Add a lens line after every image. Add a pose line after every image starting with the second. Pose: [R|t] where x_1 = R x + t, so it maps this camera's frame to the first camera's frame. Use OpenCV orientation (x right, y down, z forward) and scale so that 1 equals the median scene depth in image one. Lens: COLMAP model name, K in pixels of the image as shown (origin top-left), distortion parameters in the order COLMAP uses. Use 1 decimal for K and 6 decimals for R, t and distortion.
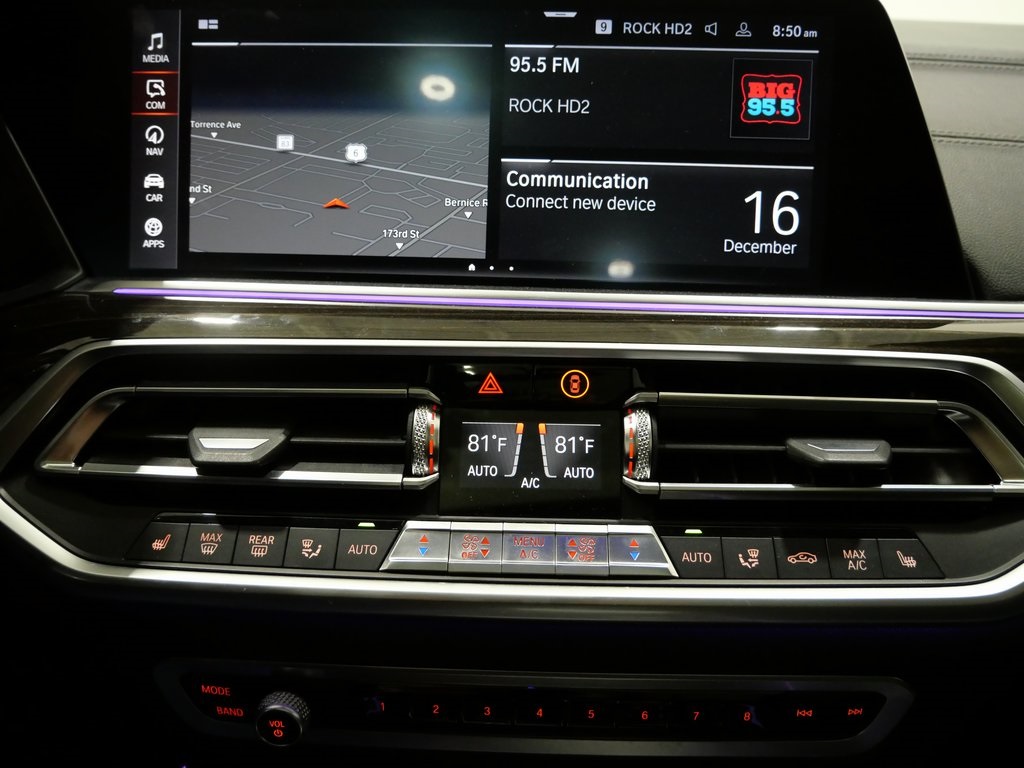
lens RADIAL K [[775.0, 0, 509.1], [0, 775.0, 390.8], [0, 0, 1]] dist [-0.028632, -0.009003]
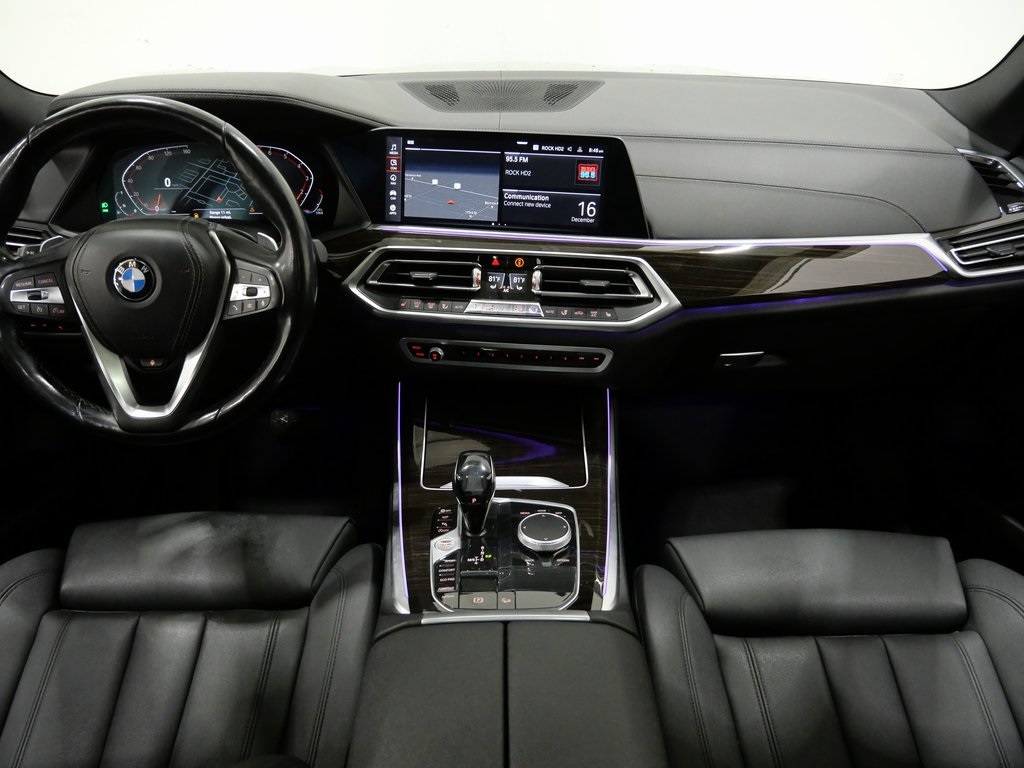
lens RADIAL K [[743.2, 0, 512.1], [0, 743.2, 385.5], [0, 0, 1]] dist [-0.042840, 0.002717]
pose [[0.995523, 0.040313, -0.085486, 0.357117], [-0.024372, 0.983380, 0.179916, -0.064541], [0.091319, -0.177027, 0.979960, -2.360929]]
